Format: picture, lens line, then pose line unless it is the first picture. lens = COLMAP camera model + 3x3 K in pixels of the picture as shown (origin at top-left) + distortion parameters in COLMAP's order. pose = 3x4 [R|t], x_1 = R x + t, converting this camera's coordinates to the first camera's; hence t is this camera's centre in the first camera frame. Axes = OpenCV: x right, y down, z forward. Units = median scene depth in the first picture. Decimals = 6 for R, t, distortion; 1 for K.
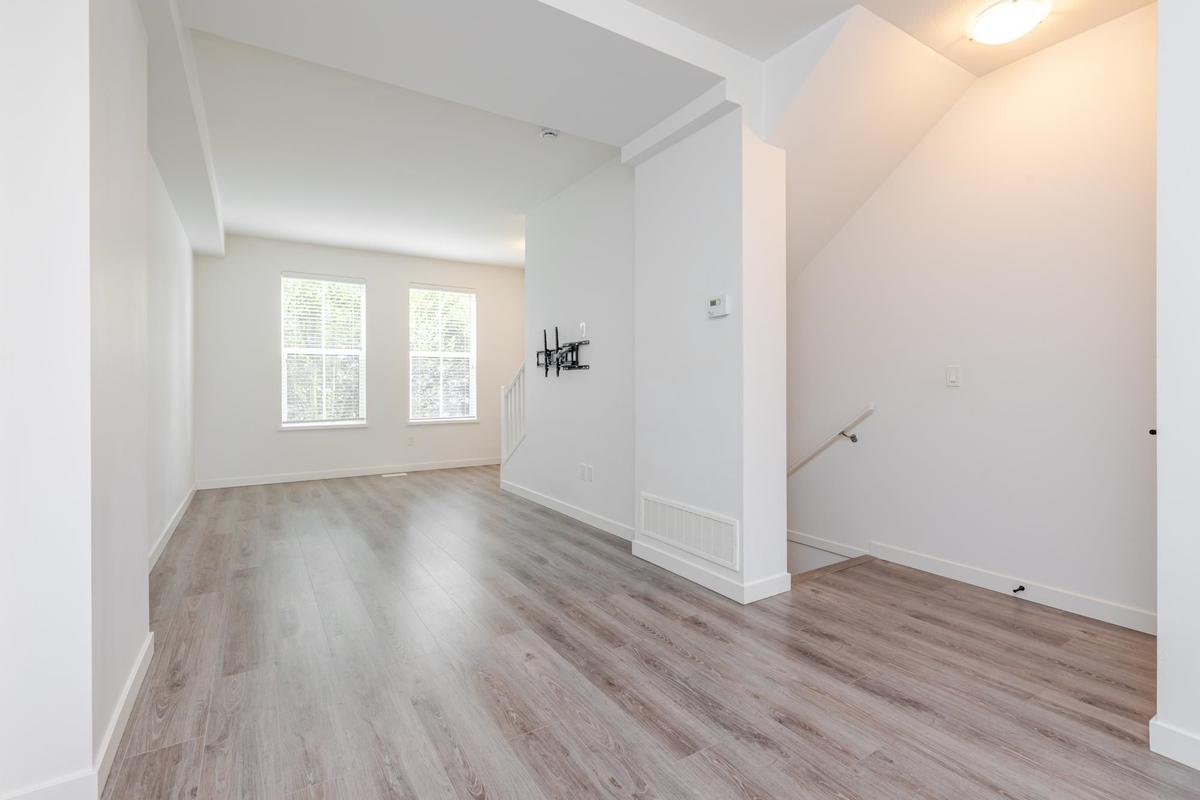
lens RADIAL K [[540.2, 0, 596.8], [0, 540.2, 381.0], [0, 0, 1]] dist [0.001508, 0.000788]
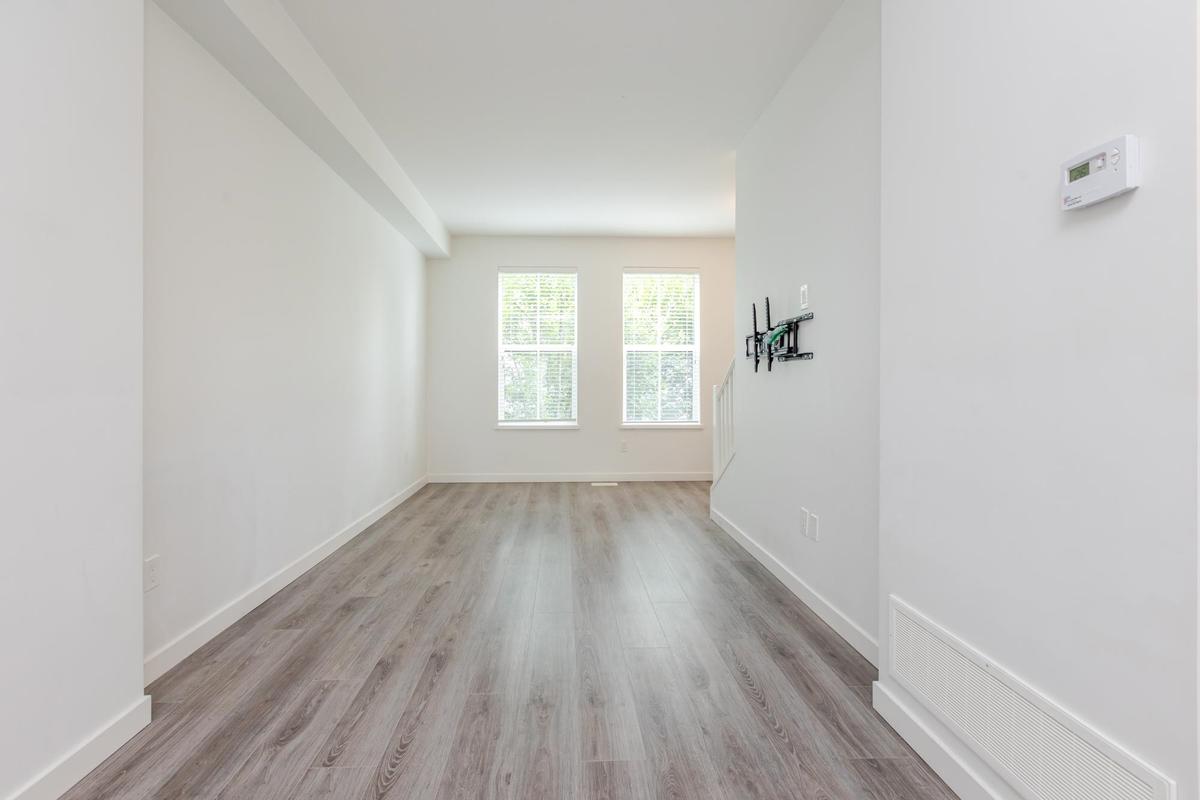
lens RADIAL K [[540.2, 0, 596.8], [0, 540.2, 381.0], [0, 0, 1]] dist [0.001508, 0.000788]
pose [[0.876034, 0.001477, -0.482247, 0.054958], [-0.000120, 0.999996, 0.002844, 0.001610], [0.482249, -0.002434, 0.876031, 0.270922]]
